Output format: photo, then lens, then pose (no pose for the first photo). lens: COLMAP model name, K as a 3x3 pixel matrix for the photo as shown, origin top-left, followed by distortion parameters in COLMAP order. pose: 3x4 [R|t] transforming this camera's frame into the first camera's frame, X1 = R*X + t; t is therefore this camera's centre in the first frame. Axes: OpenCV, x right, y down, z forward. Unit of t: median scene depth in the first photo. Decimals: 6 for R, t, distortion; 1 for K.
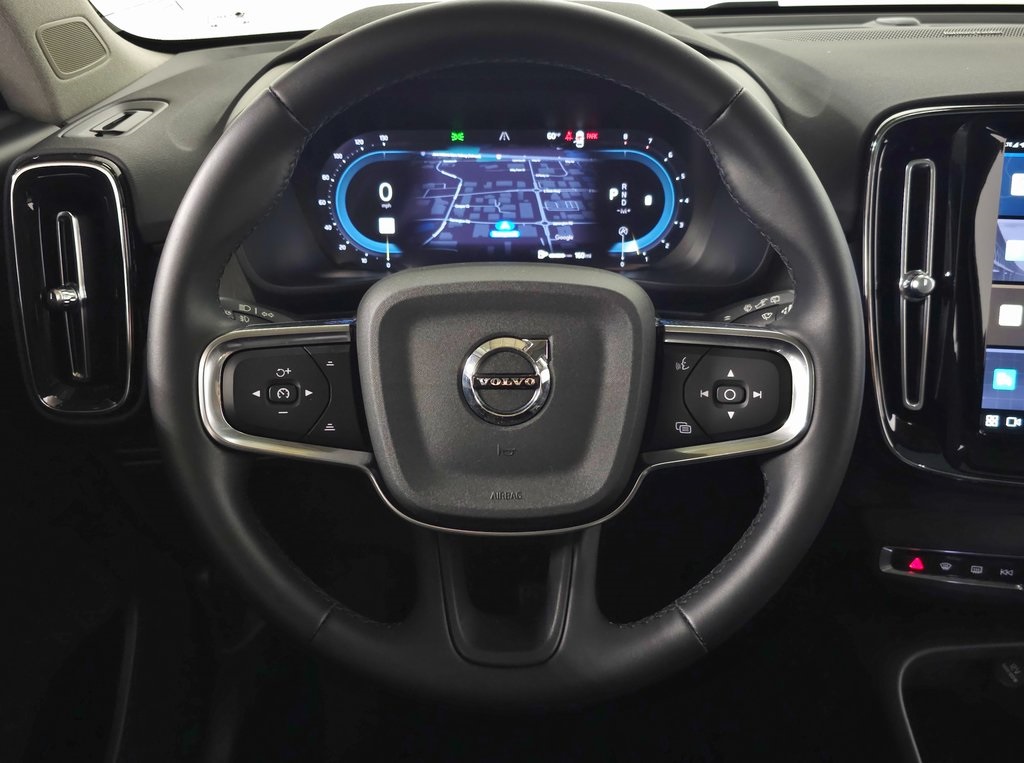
lens RADIAL K [[906.6, 0, 505.8], [0, 906.6, 378.3], [0, 0, 1]] dist [0.053913, -0.091515]
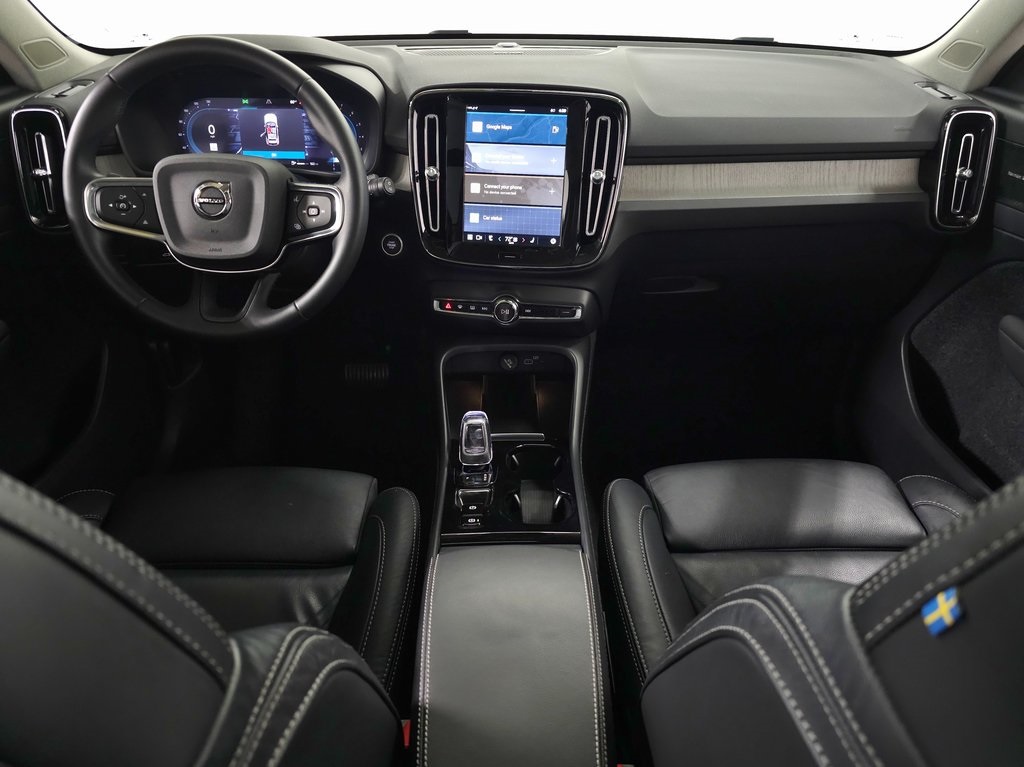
lens RADIAL K [[700.7, 0, 519.4], [0, 700.7, 390.8], [0, 0, 1]] dist [0.037126, -0.040509]
pose [[0.999622, 0.004645, 0.027101, 0.511050], [-0.007467, 0.994446, 0.104986, 0.201169], [-0.026463, -0.105149, 0.994104, -0.632285]]
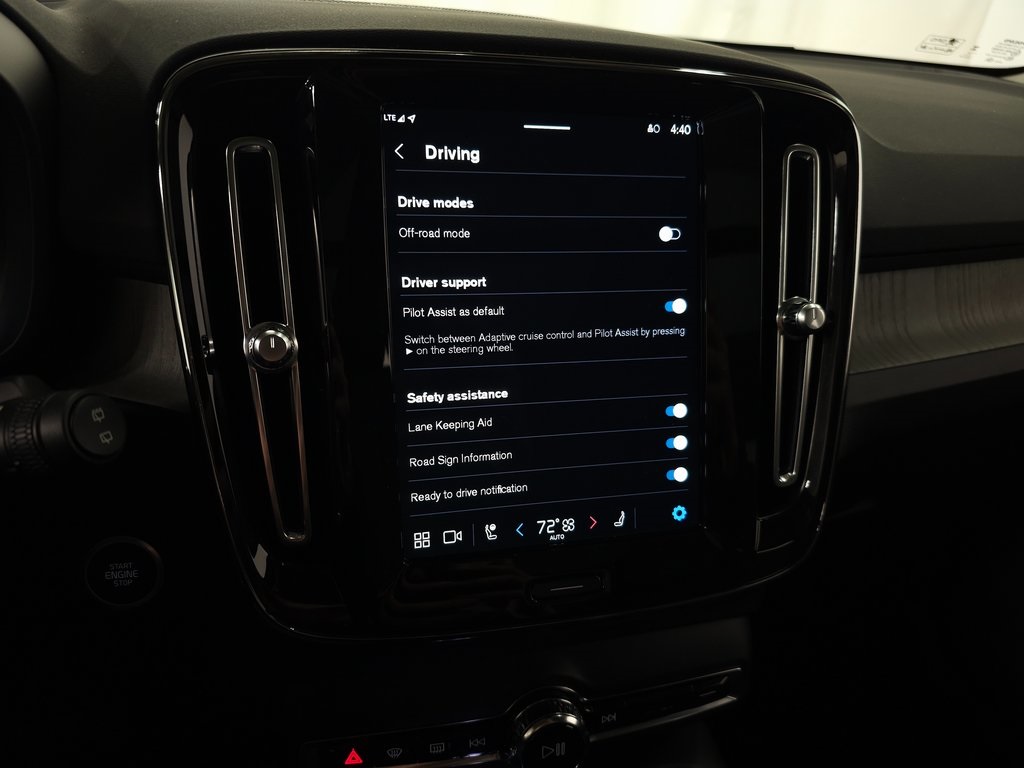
lens RADIAL K [[700.7, 0, 513.7], [0, 700.7, 390.2], [0, 0, 1]] dist [0.037126, -0.040509]
pose [[0.926627, -0.099650, 0.362535, 0.352448], [0.102012, 0.994702, 0.012675, -0.051542], [-0.361878, 0.025238, 0.931884, 0.417891]]
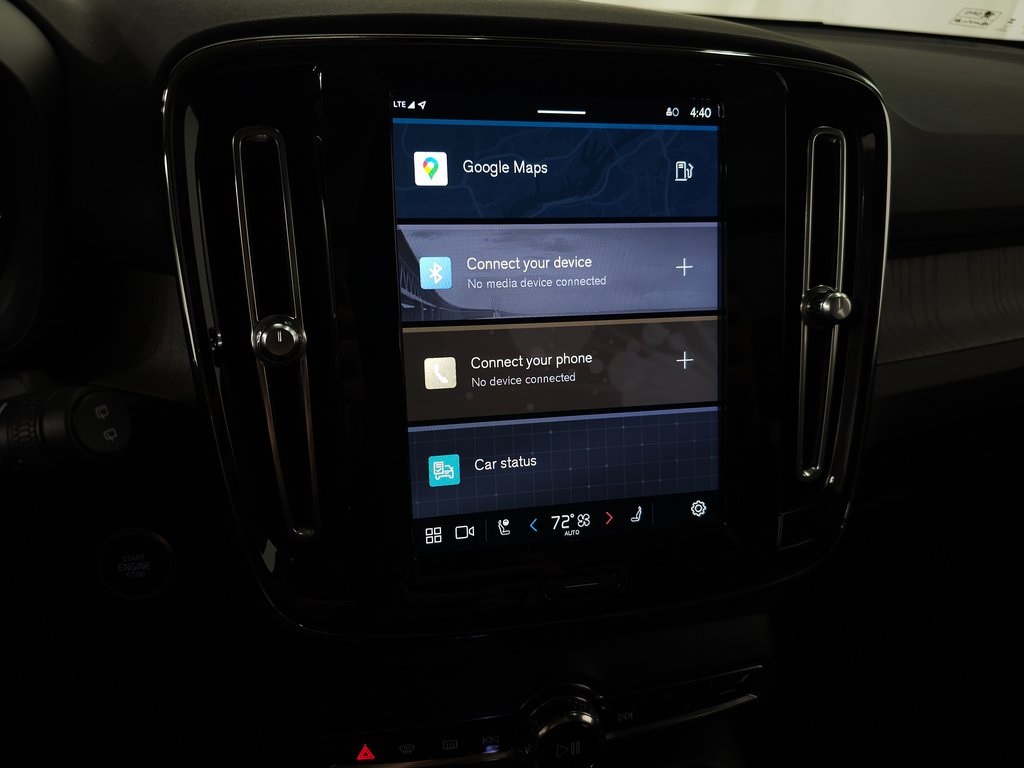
lens RADIAL K [[700.7, 0, 517.8], [0, 700.7, 375.7], [0, 0, 1]] dist [0.037126, -0.040509]
pose [[0.937067, -0.102319, 0.333820, 0.363536], [0.101620, 0.994630, 0.019603, -0.059099], [-0.334034, 0.015553, 0.942433, 0.424900]]
